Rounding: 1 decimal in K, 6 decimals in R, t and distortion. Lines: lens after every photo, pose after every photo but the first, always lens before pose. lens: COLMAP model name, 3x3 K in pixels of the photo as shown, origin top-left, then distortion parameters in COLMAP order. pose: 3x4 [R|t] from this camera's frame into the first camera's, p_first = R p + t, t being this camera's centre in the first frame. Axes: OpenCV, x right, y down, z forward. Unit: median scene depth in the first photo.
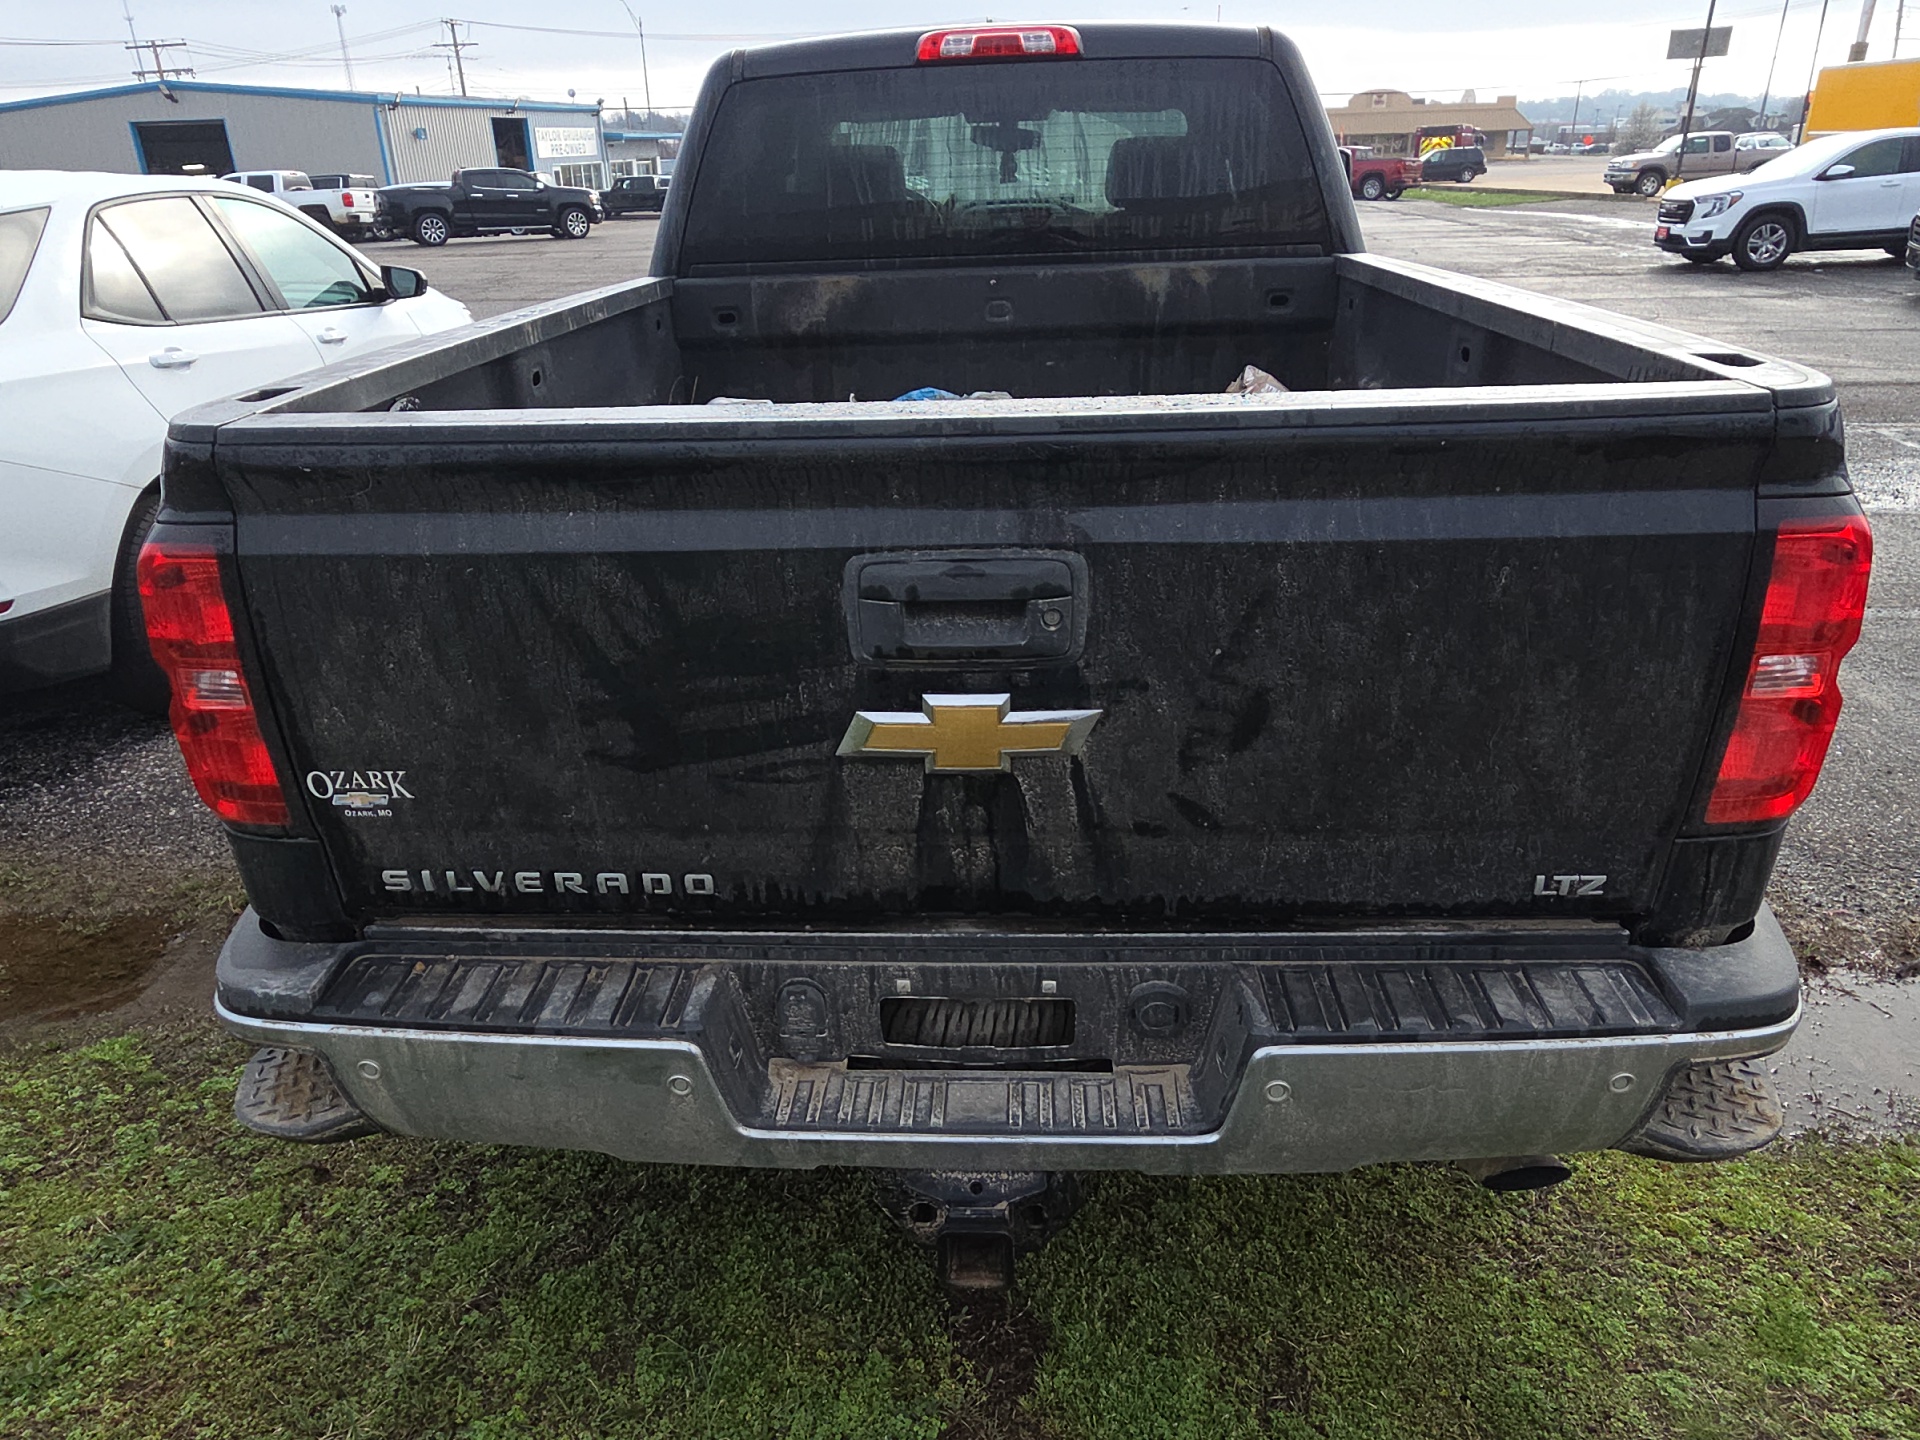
lens RADIAL K [[1264.6, 0, 960.0], [0, 1264.6, 720.0], [0, 0, 1]] dist [0.006346, -0.000204]
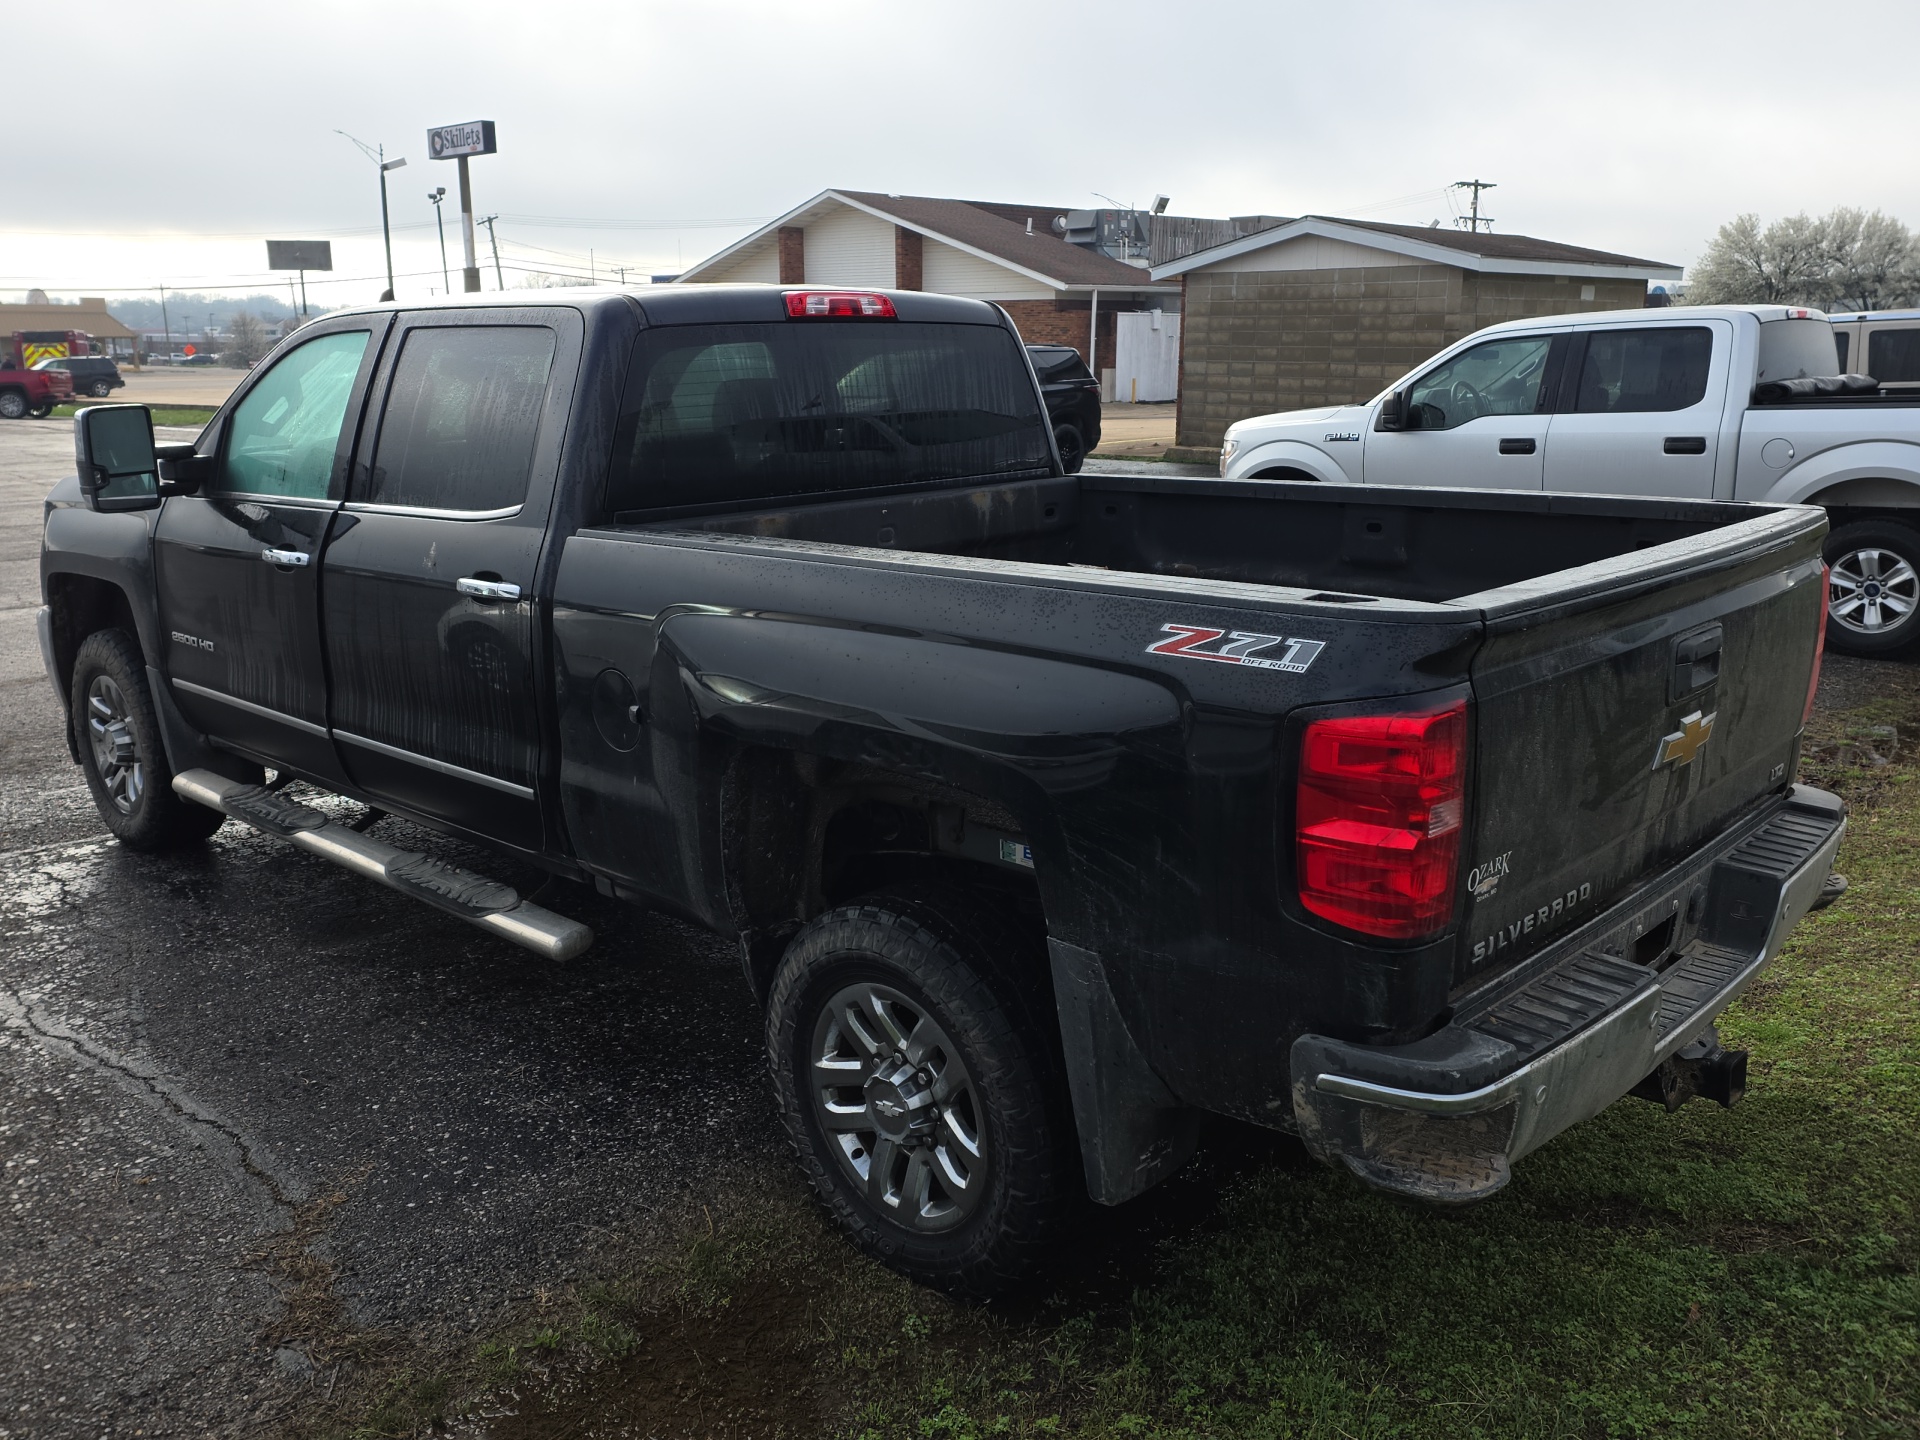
lens RADIAL K [[1519.3, 0, 960.0], [0, 1519.3, 720.0], [0, 0, 1]] dist [0.110859, -0.126925]
pose [[0.647159, -0.159217, 0.745544, -0.943744], [0.300716, 0.951965, -0.057732, -0.081747], [-0.700539, 0.261559, 0.663952, 0.136076]]
